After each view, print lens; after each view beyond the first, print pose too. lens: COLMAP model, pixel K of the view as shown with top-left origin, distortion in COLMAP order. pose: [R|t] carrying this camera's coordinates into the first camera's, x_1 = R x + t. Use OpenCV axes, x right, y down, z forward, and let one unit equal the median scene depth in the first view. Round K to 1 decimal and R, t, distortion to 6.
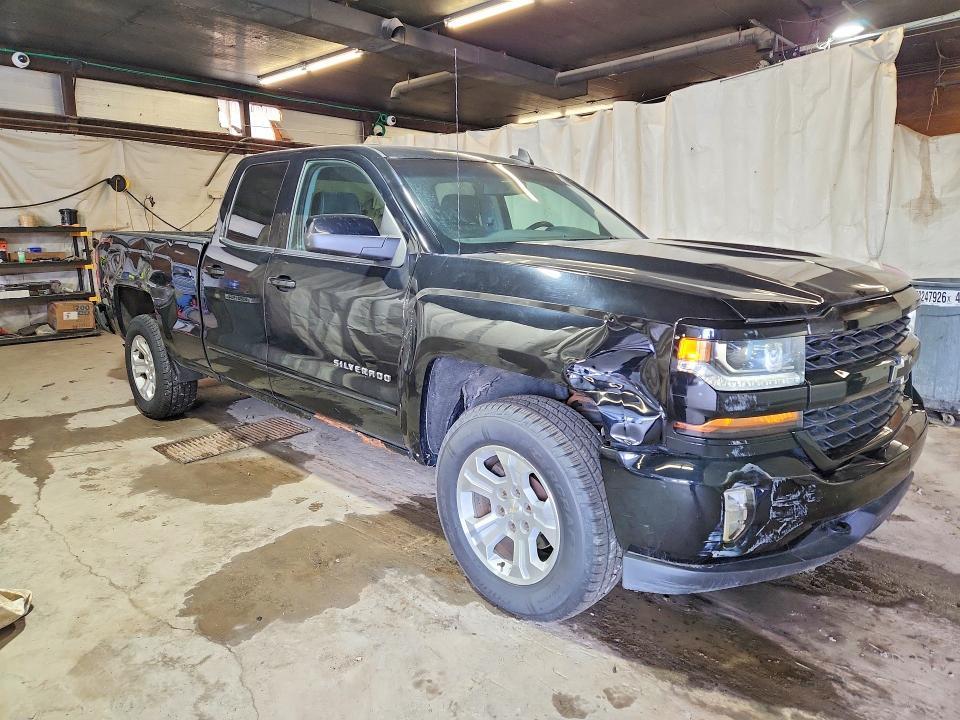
lens RADIAL K [[630.7, 0, 473.6], [0, 630.7, 358.3], [0, 0, 1]] dist [0.076226, -0.034925]
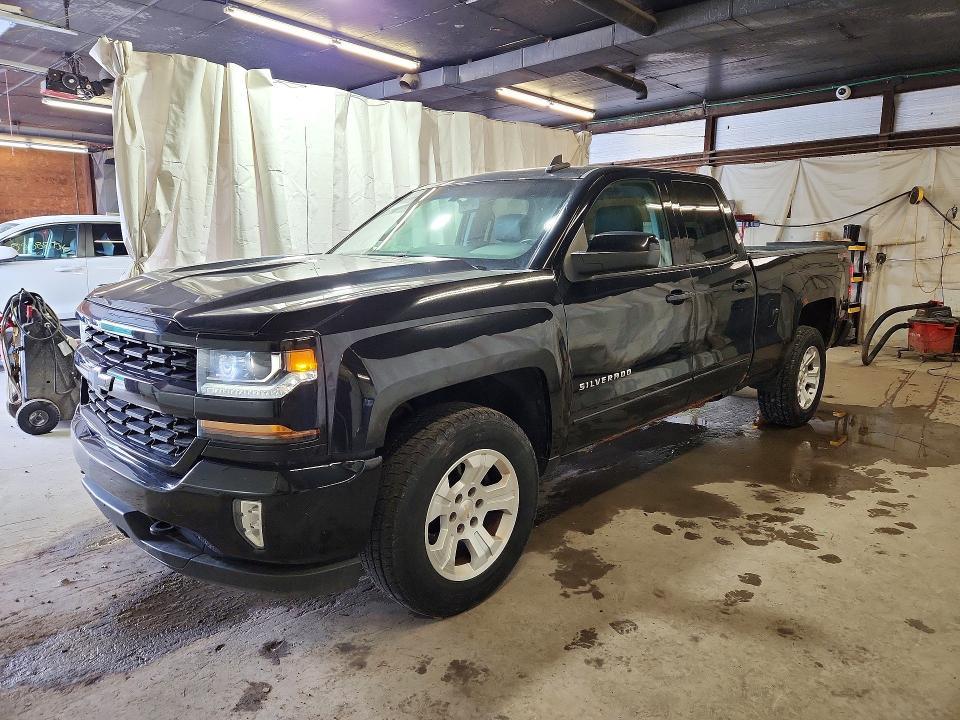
lens RADIAL K [[630.7, 0, 473.6], [0, 630.7, 358.3], [0, 0, 1]] dist [0.076226, -0.034925]
pose [[0.038566, 0.185470, -0.981893, 0.412557], [-0.208057, 0.962579, 0.173650, -0.076186], [0.977356, 0.197592, 0.075711, 0.359681]]
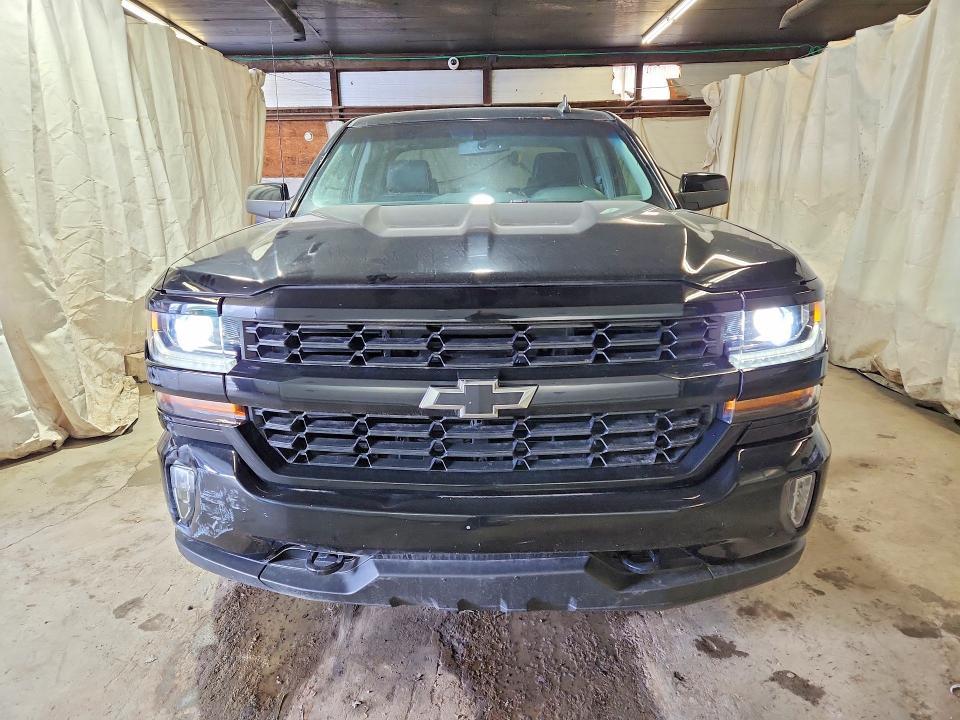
lens RADIAL K [[631.1, 0, 478.1], [0, 631.1, 372.3], [0, 0, 1]] dist [0.043611, -0.001489]
pose [[0.707339, 0.175961, -0.684623, 0.271328], [-0.125018, 0.984395, 0.123842, -0.021586], [0.695731, -0.002008, 0.718300, 0.127178]]
